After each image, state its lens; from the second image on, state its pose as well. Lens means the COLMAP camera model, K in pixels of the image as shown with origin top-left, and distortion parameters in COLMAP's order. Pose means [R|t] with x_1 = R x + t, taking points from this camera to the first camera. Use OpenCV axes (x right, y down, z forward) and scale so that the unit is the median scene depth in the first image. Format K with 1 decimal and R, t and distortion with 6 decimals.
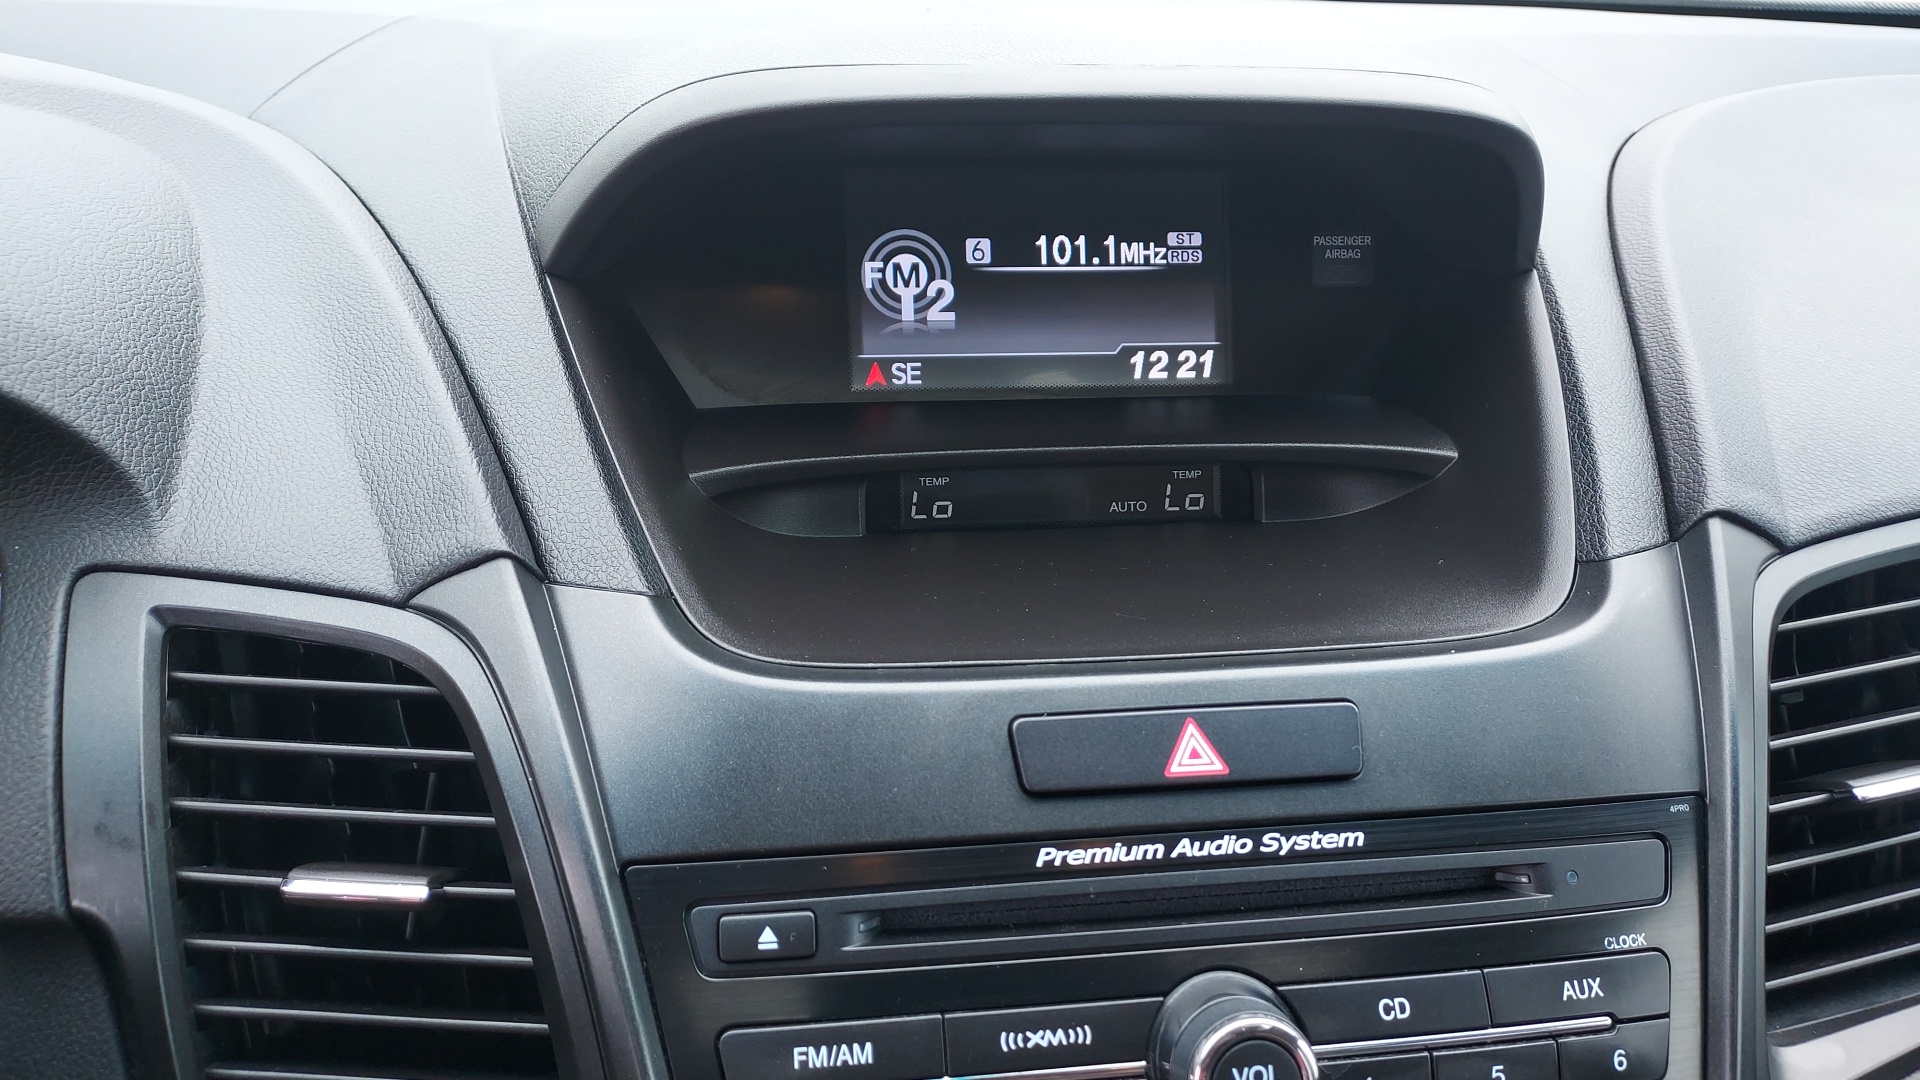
lens RADIAL K [[1391.8, 0, 983.8], [0, 1391.8, 520.7], [0, 0, 1]] dist [0.082551, -0.090375]
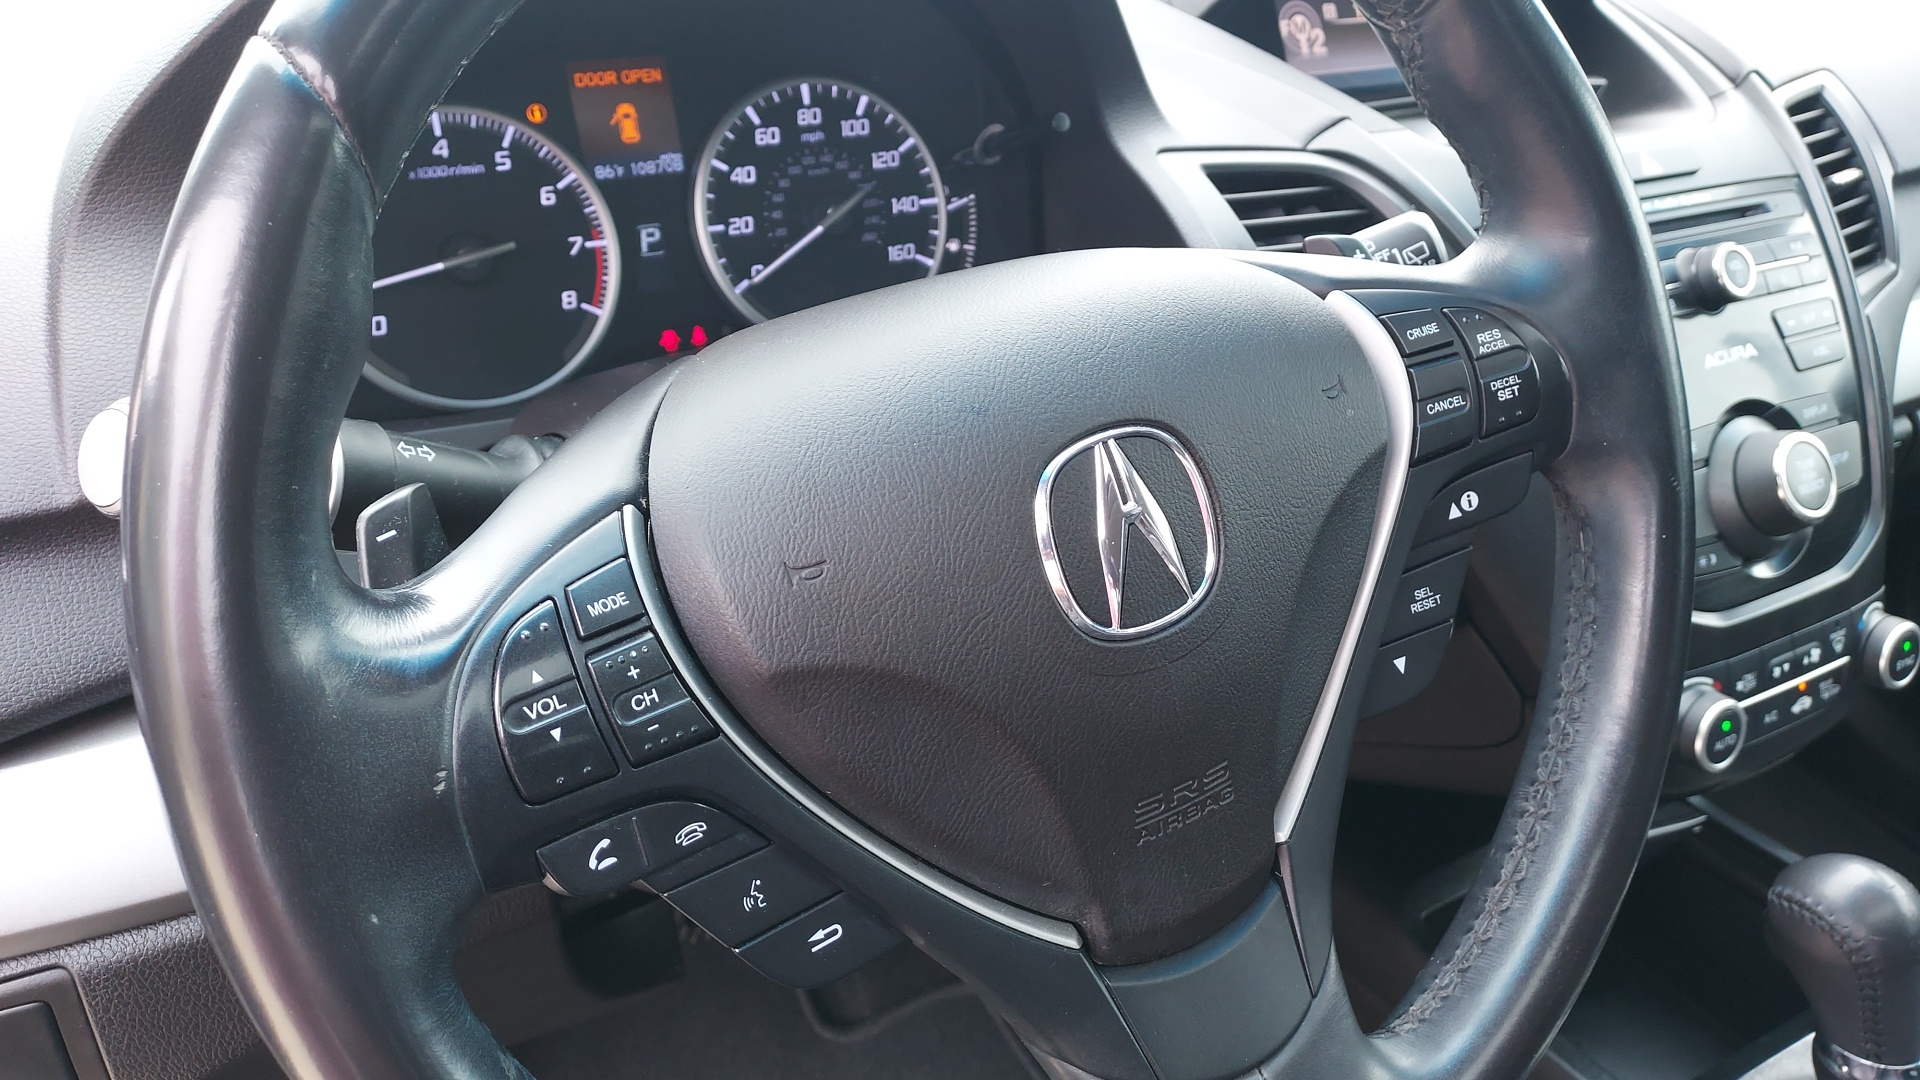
lens RADIAL K [[1391.8, 0, 983.8], [0, 1391.8, 520.7], [0, 0, 1]] dist [0.082551, -0.090375]
pose [[0.931058, -0.192309, 0.310079, -1.300541], [0.197392, 0.980207, 0.015220, 0.384646], [-0.306868, 0.047037, 0.950589, -0.615116]]
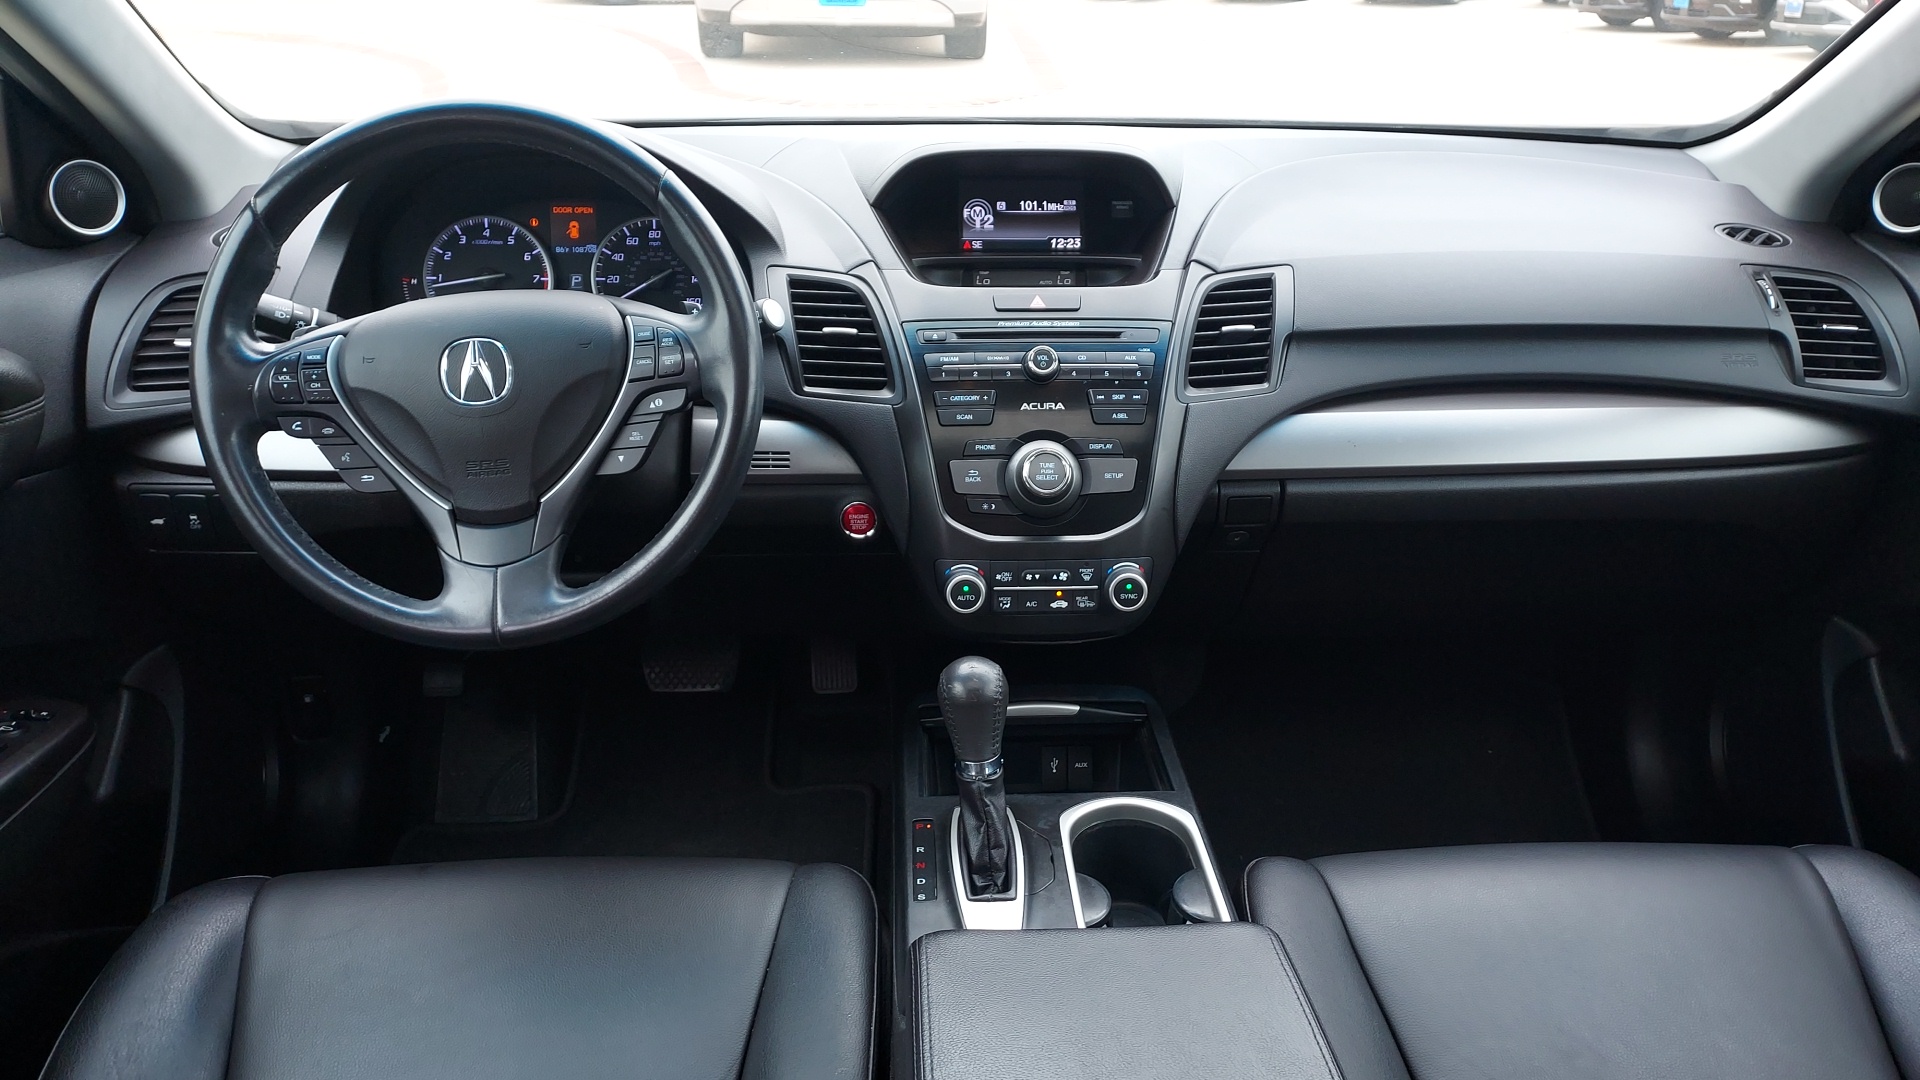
lens RADIAL K [[1391.8, 0, 983.8], [0, 1391.8, 520.7], [0, 0, 1]] dist [0.082551, -0.090375]
pose [[0.995764, 0.008384, -0.091568, 0.299406], [-0.016725, 0.995737, -0.090709, 0.948627], [0.090417, 0.091856, 0.991659, -2.434929]]
